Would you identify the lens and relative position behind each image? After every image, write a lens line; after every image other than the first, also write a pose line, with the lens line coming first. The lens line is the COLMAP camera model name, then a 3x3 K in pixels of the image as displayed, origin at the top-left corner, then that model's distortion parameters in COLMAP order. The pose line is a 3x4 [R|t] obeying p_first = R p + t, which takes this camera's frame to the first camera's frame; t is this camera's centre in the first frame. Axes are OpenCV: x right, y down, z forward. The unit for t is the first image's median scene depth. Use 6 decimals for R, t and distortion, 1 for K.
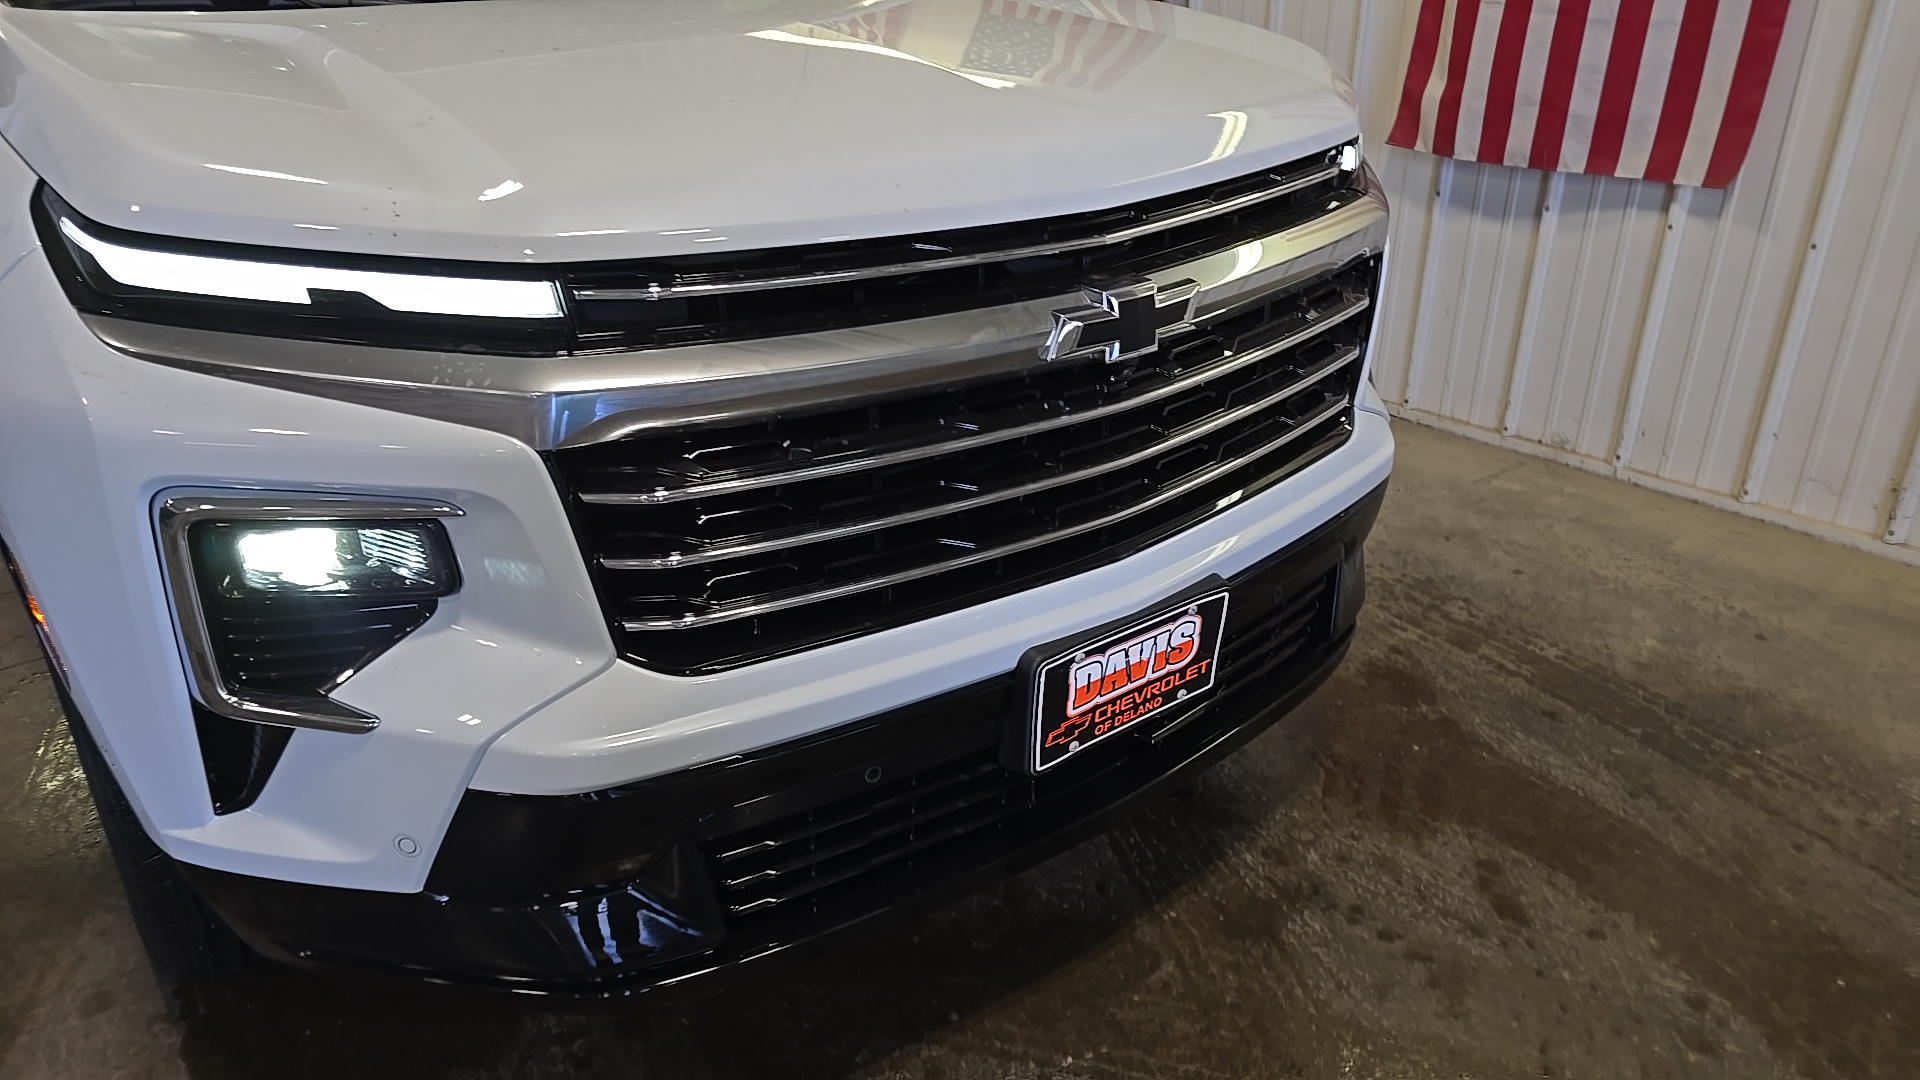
lens RADIAL K [[1280.5, 0, 944.4], [0, 1280.5, 463.5], [0, 0, 1]] dist [0.044014, -0.025652]
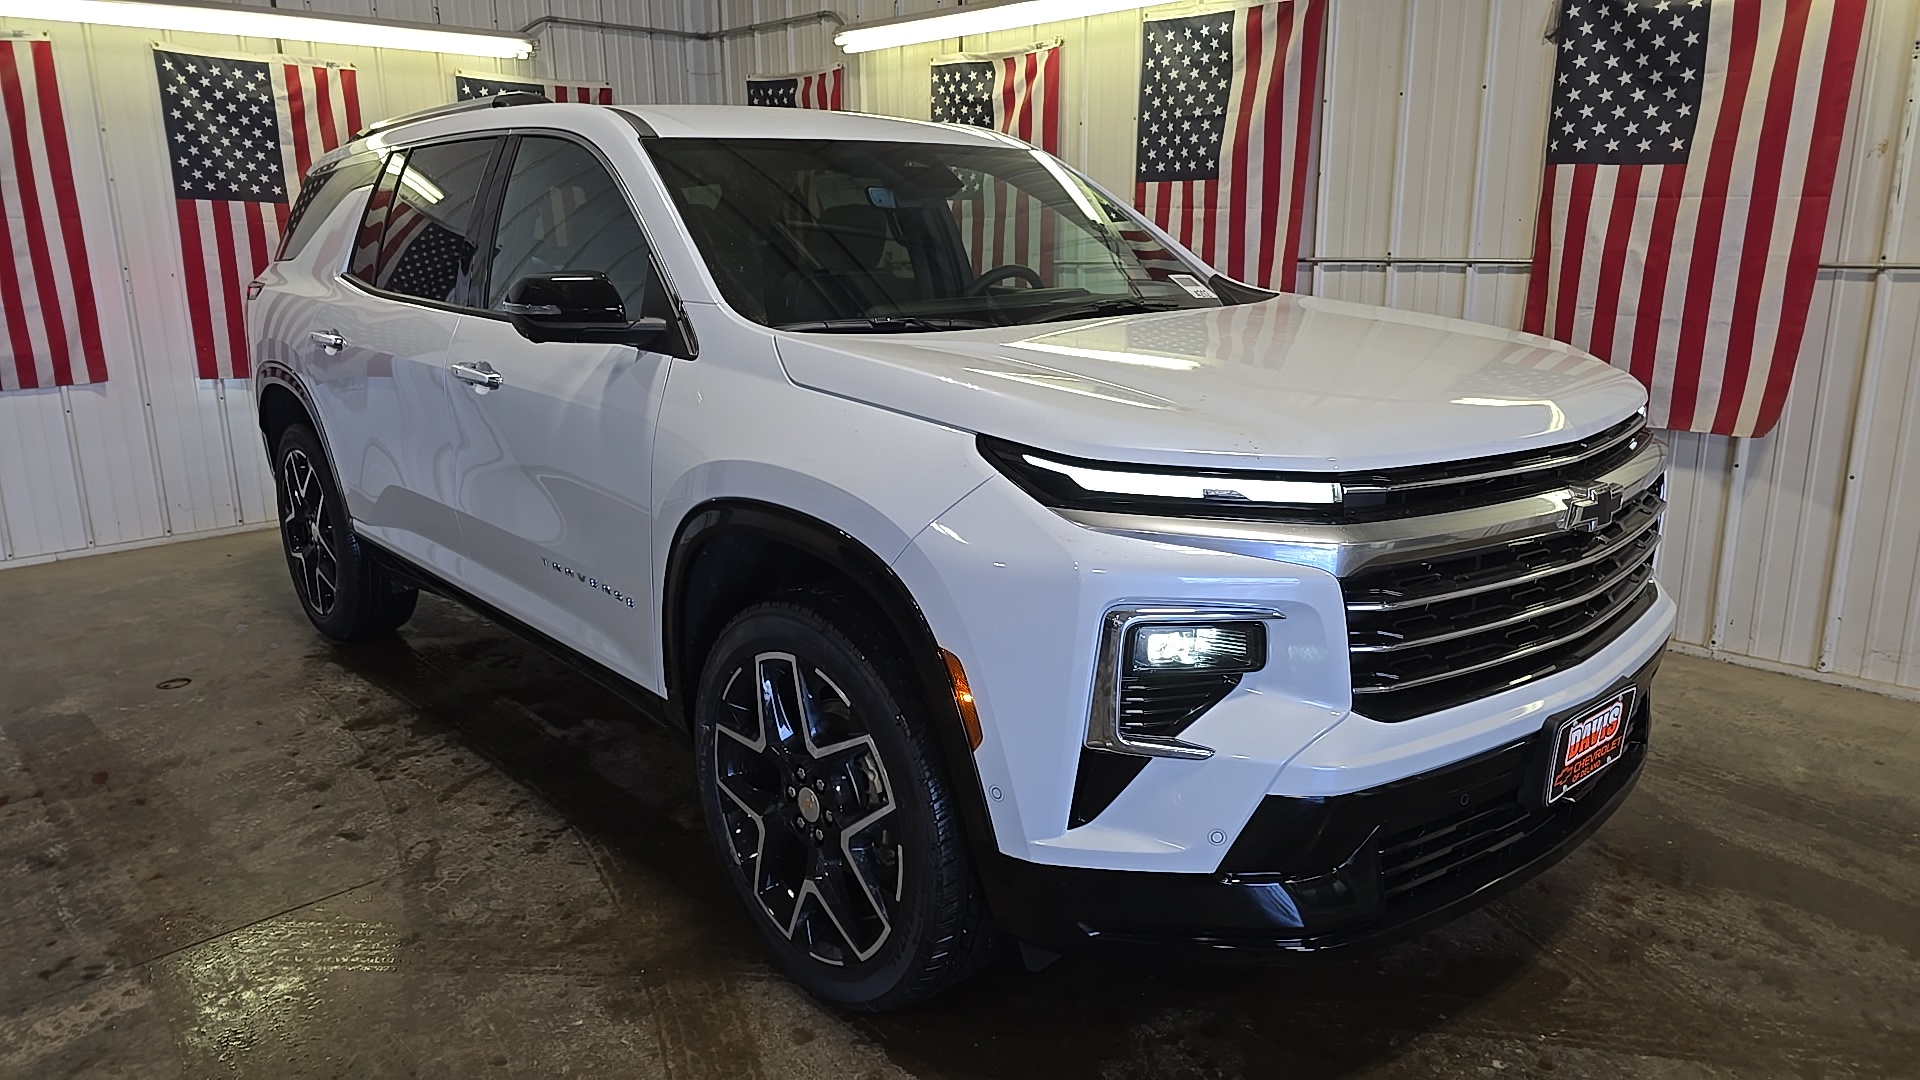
lens RADIAL K [[1280.5, 0, 920.0], [0, 1280.5, 482.6], [0, 0, 1]] dist [0.044014, -0.025652]
pose [[0.997565, -0.013018, 0.068519, -0.566362], [0.025735, 0.981804, -0.188143, 0.100333], [-0.064823, 0.189448, 0.979749, -0.384082]]
